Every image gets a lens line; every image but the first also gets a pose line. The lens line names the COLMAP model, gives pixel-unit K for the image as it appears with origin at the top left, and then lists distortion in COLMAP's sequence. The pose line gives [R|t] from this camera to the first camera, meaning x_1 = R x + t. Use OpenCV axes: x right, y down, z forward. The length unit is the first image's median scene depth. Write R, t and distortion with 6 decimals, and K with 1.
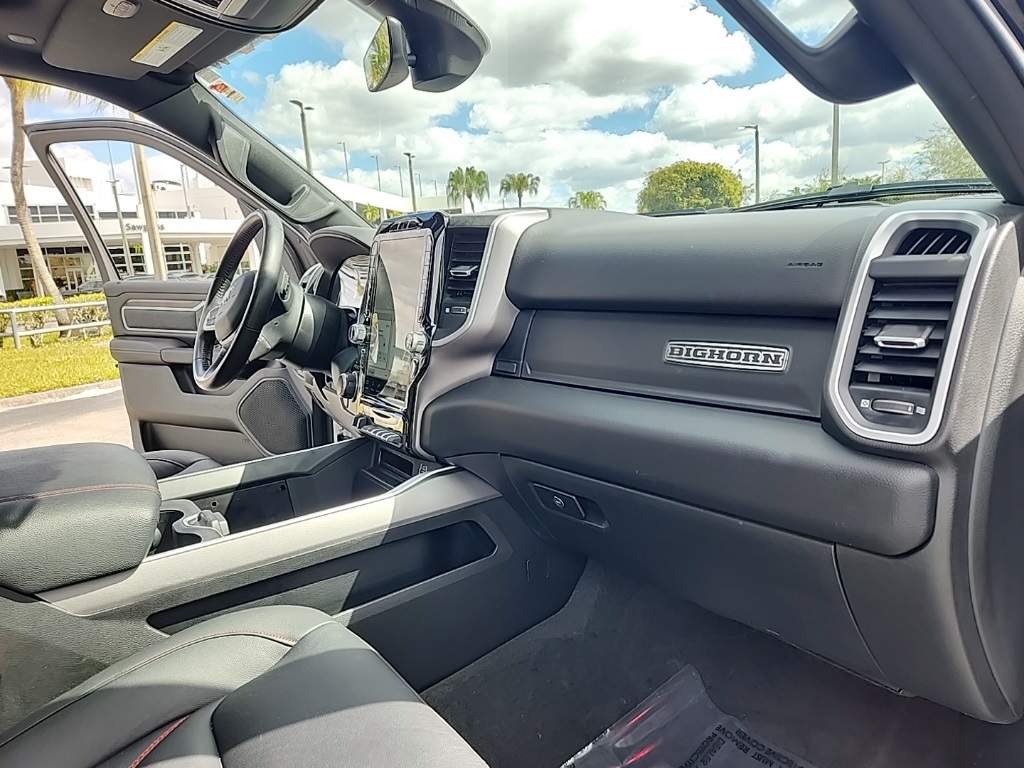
lens RADIAL K [[686.8, 0, 508.0], [0, 686.8, 385.5], [0, 0, 1]] dist [0.081324, -0.075114]
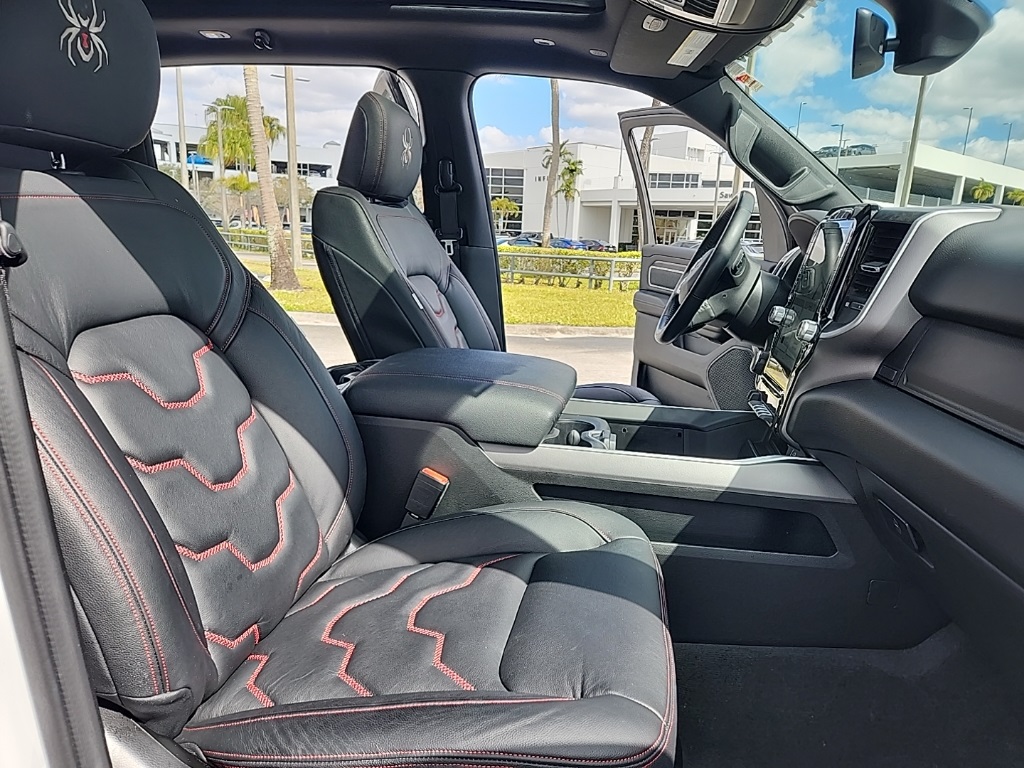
lens RADIAL K [[674.8, 0, 516.2], [0, 674.8, 385.9], [0, 0, 1]] dist [0.089943, -0.075053]
pose [[0.717300, 0.240820, -0.653824, 0.230296], [-0.212906, 0.969246, 0.123422, -0.016438], [0.663439, 0.050673, 0.746513, -0.040416]]
